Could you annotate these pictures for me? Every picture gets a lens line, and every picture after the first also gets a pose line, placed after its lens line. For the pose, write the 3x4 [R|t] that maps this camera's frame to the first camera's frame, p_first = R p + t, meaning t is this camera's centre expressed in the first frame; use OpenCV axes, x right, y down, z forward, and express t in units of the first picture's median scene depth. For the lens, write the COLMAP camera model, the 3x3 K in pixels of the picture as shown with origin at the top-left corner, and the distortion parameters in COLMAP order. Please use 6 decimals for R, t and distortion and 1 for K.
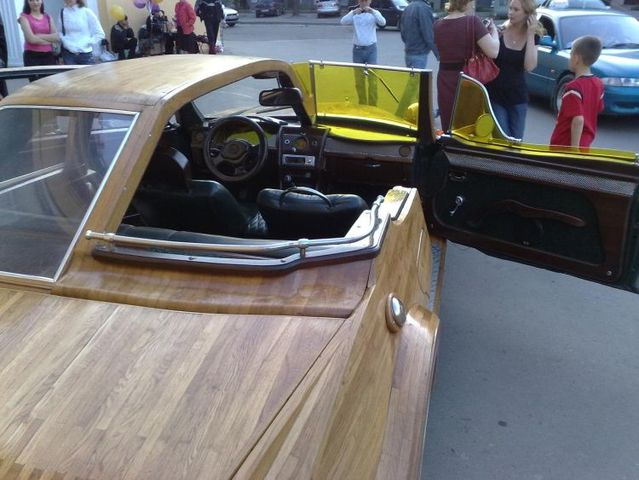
lens RADIAL K [[620.6, 0, 323.5], [0, 620.6, 251.5], [0, 0, 1]] dist [0.173931, -0.256481]
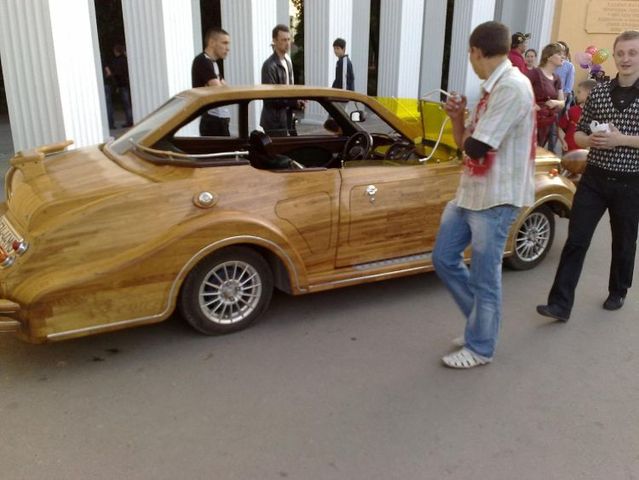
lens RADIAL K [[620.6, 0, 323.5], [0, 620.6, 251.5], [0, 0, 1]] dist [0.173931, -0.256481]
pose [[0.687487, 0.232830, -0.687860, 0.900693], [-0.291655, 0.955985, 0.032089, 0.040709], [0.665055, 0.178557, 0.725134, -0.098584]]
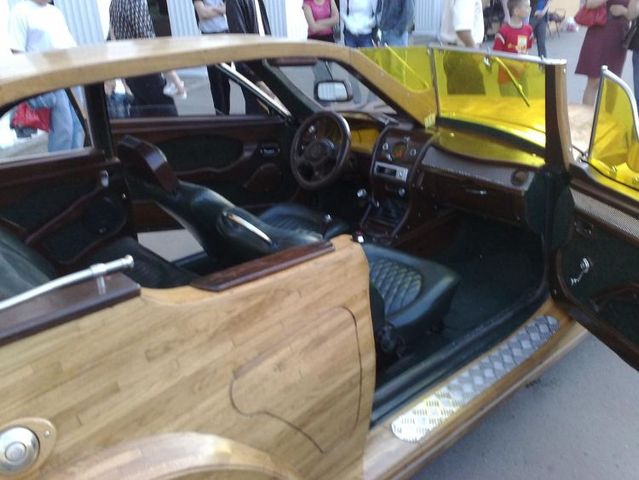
lens RADIAL K [[606.4, 0, 320.2], [0, 606.4, 252.0], [0, 0, 1]] dist [0.124964, 0.001803]
pose [[0.826107, 0.199064, -0.527181, 0.323843], [-0.179007, 0.979773, 0.089455, -0.102522], [0.534325, 0.020470, 0.845031, 0.310871]]
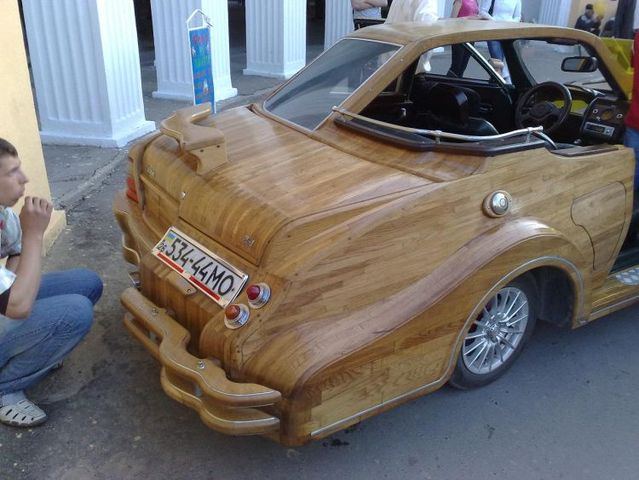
lens RADIAL K [[620.6, 0, 323.5], [0, 620.6, 251.5], [0, 0, 1]] dist [0.173931, -0.256481]
pose [[0.750069, 0.291363, -0.593720, 0.328674], [-0.287284, 0.952147, 0.104321, 0.079382], [0.595704, 0.092318, 0.797881, -0.147332]]
